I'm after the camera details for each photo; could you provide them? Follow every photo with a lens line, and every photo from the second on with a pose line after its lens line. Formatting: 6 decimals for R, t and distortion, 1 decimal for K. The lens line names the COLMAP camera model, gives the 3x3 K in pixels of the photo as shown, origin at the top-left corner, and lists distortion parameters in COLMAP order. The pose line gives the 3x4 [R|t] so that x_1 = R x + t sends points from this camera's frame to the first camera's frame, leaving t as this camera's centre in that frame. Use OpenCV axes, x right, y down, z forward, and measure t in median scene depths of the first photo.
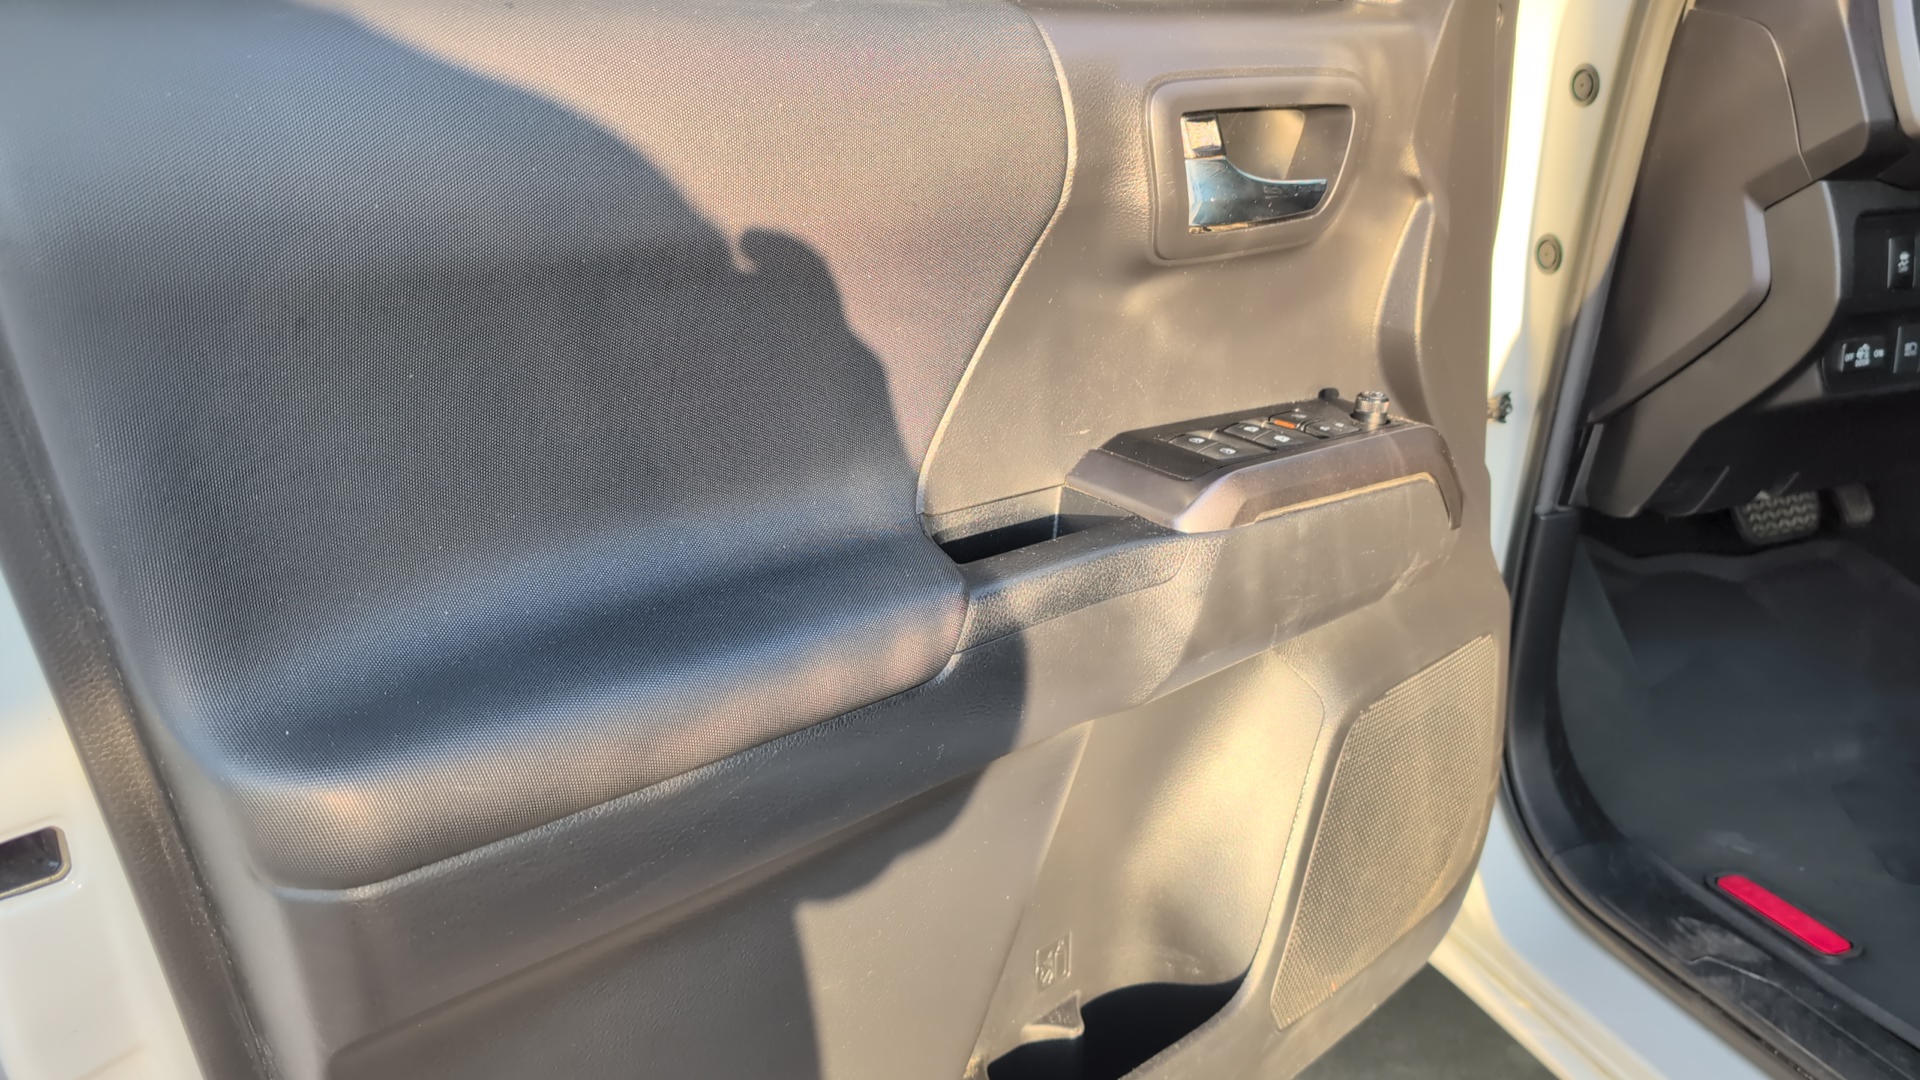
lens RADIAL K [[1613.3, 0, 961.4], [0, 1613.3, 533.3], [0, 0, 1]] dist [0.040879, -0.056464]
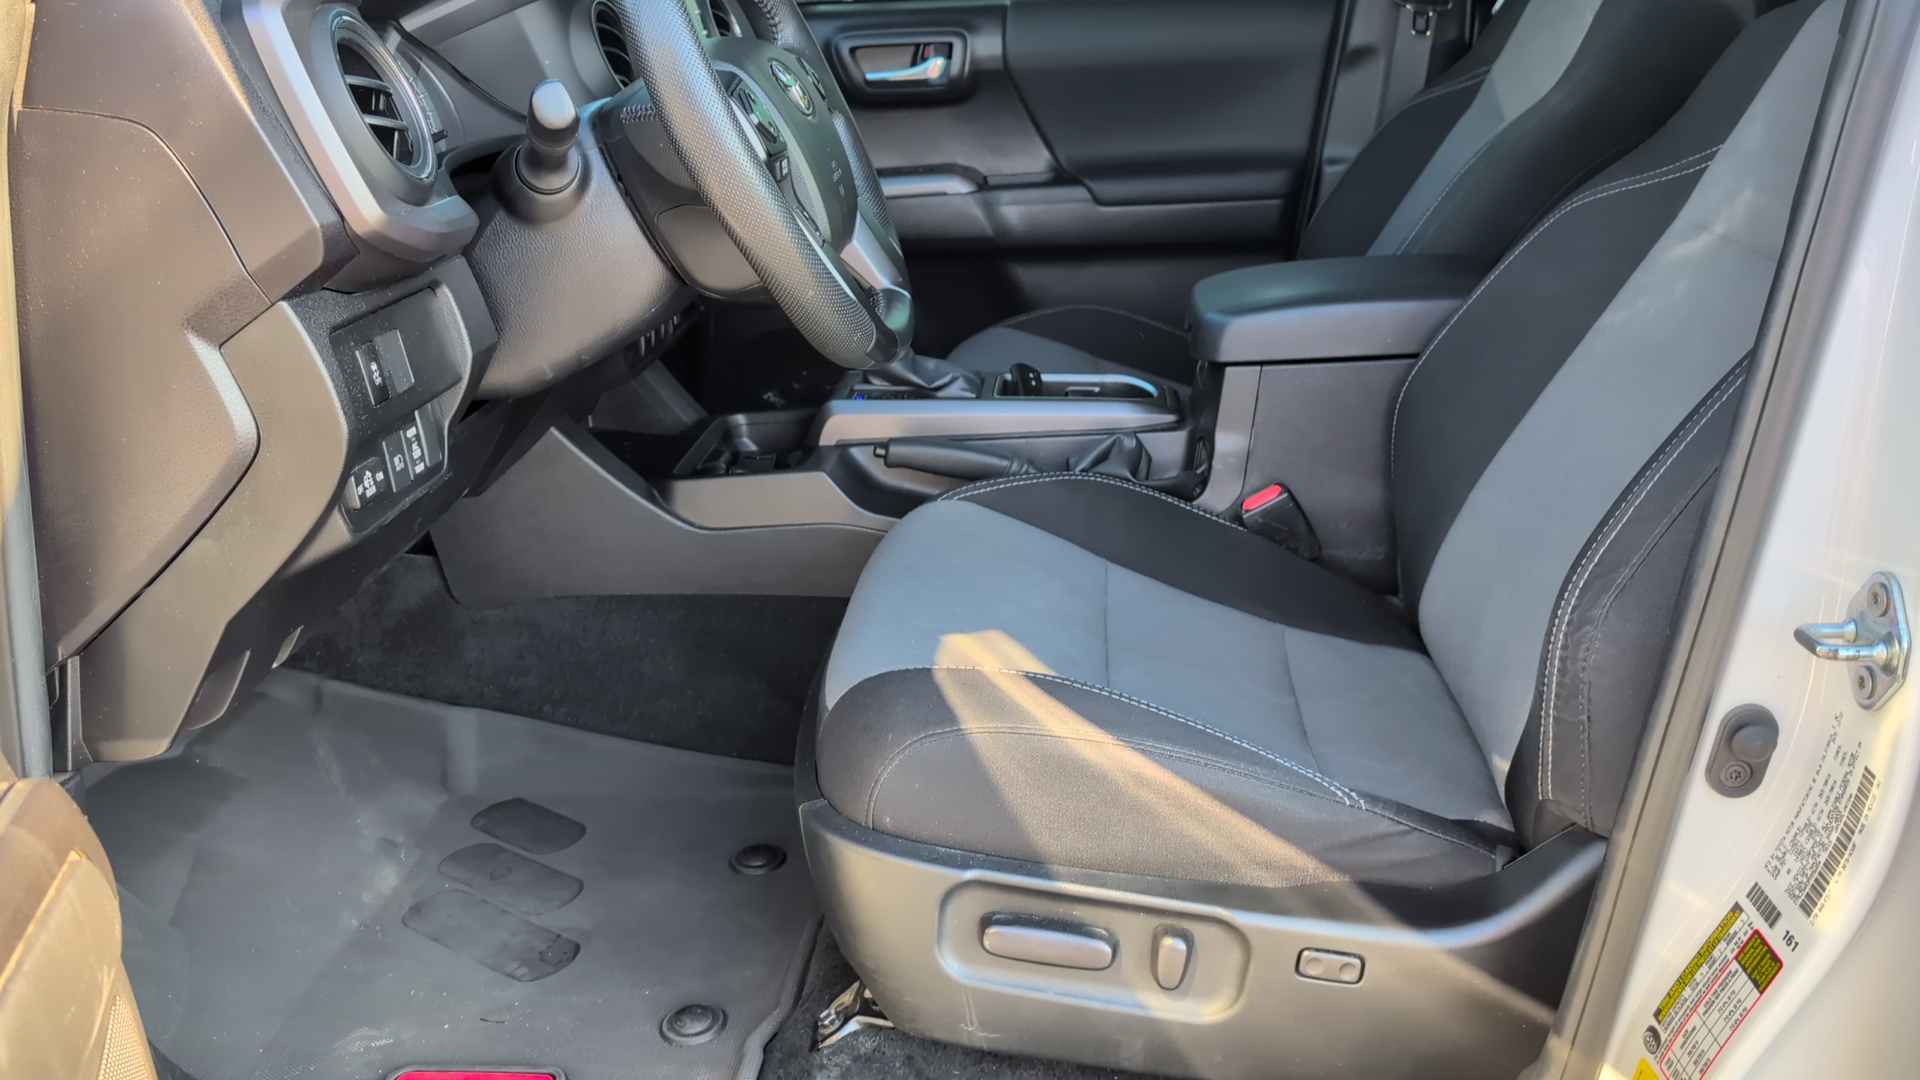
lens RADIAL K [[1613.3, 0, 961.4], [0, 1613.3, 533.3], [0, 0, 1]] dist [0.040879, -0.056464]
pose [[0.433905, -0.293004, 0.851983, -0.056688], [0.324355, 0.933035, 0.155689, -0.117221], [-0.840548, 0.208791, 0.499886, 0.304314]]
